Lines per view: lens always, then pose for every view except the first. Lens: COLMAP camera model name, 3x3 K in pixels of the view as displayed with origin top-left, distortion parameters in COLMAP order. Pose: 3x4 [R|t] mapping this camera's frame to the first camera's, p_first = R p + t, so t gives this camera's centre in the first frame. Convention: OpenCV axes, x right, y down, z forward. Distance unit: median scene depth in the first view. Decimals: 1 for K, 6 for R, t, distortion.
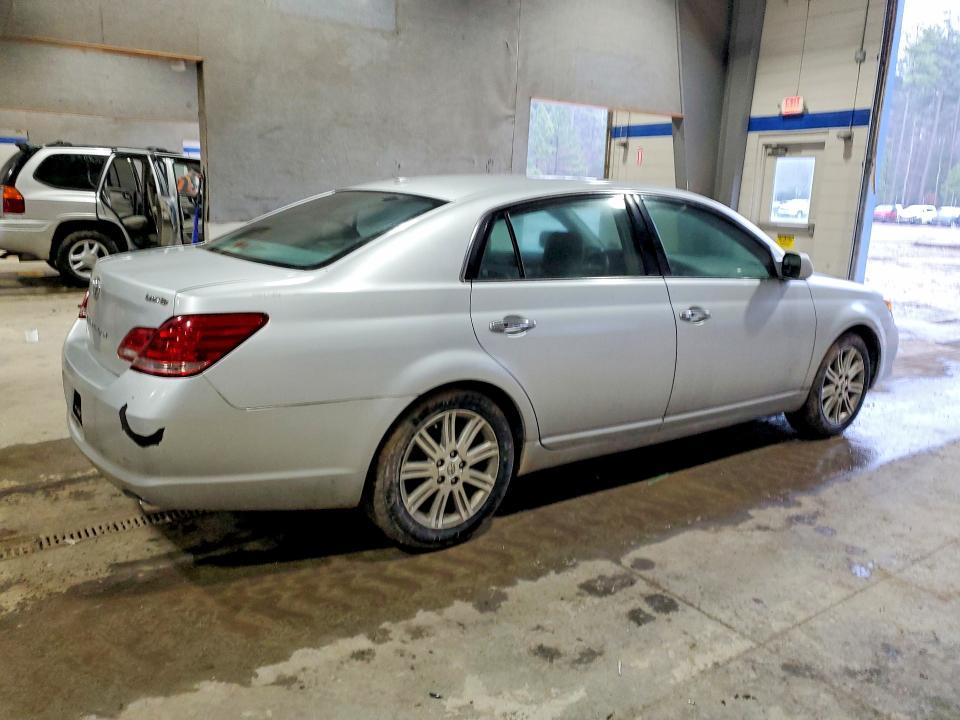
lens RADIAL K [[691.0, 0, 480.0], [0, 691.0, 360.0], [0, 0, 1]] dist [0.009507, 0.001691]
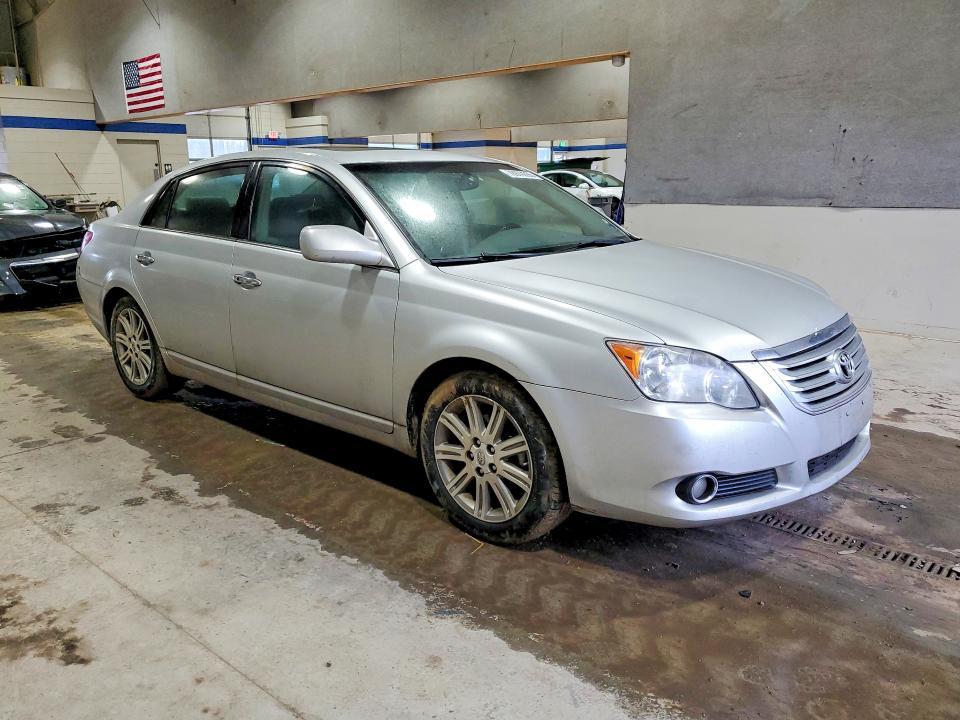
lens RADIAL K [[711.2, 0, 480.0], [0, 711.2, 360.0], [0, 0, 1]] dist [0.056999, -0.059874]
pose [[0.274260, 0.206785, -0.939160, 1.355937], [-0.206377, 0.966509, 0.152540, -0.175769], [0.939250, 0.151985, 0.307751, 0.983938]]
